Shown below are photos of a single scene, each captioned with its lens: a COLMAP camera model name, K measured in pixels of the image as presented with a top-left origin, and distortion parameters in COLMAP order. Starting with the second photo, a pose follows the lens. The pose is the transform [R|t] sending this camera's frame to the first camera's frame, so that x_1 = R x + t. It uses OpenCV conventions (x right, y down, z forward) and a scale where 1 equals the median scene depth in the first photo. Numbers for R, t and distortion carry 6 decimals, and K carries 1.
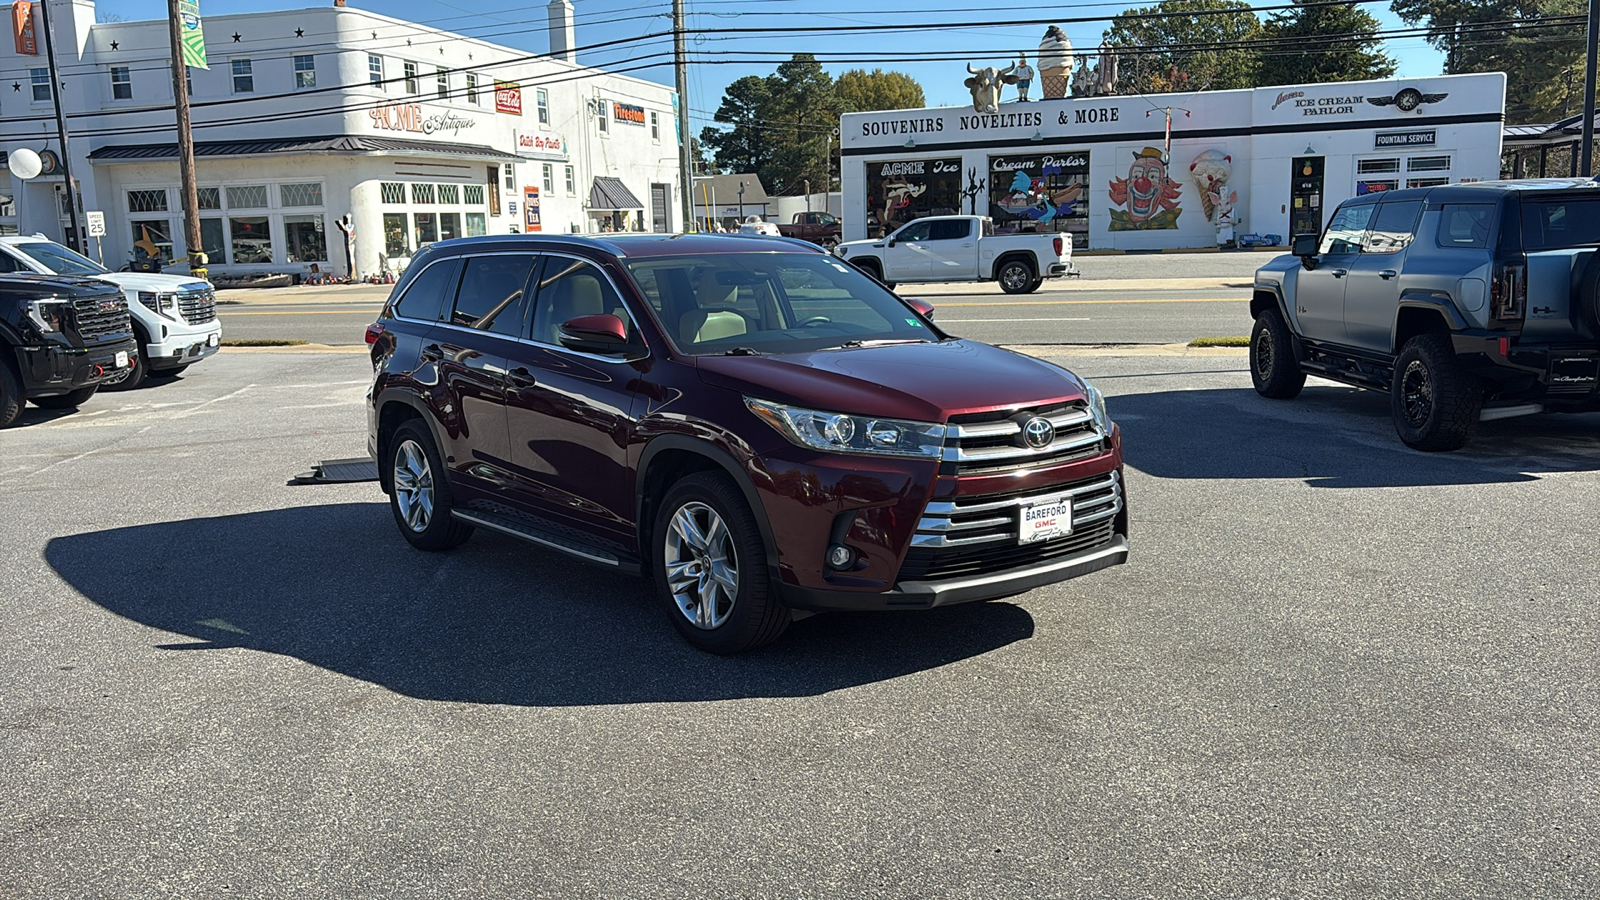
lens RADIAL K [[1391.2, 0, 766.6], [0, 1391.2, 463.8], [0, 0, 1]] dist [0.035086, -0.024421]
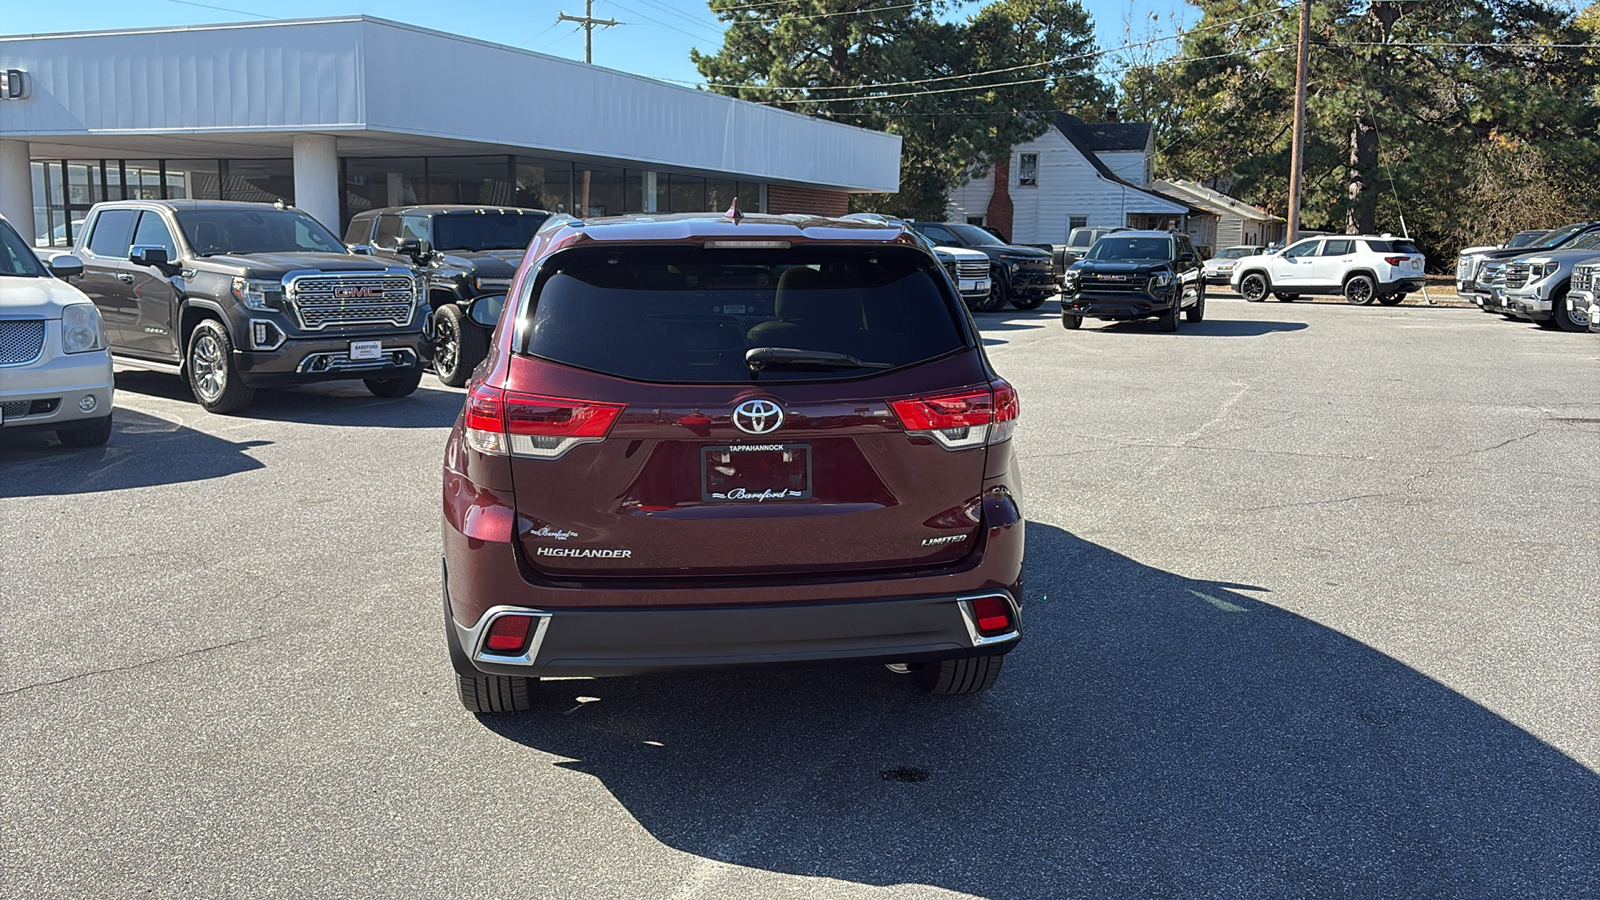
lens RADIAL K [[1387.0, 0, 784.8], [0, 1387.0, 439.2], [0, 0, 1]] dist [0.042542, -0.039648]
pose [[-0.859123, -0.054157, 0.508895, -0.088078], [0.098185, 0.958470, 0.267758, -0.041422], [-0.502262, 0.280003, -0.818126, 0.273318]]
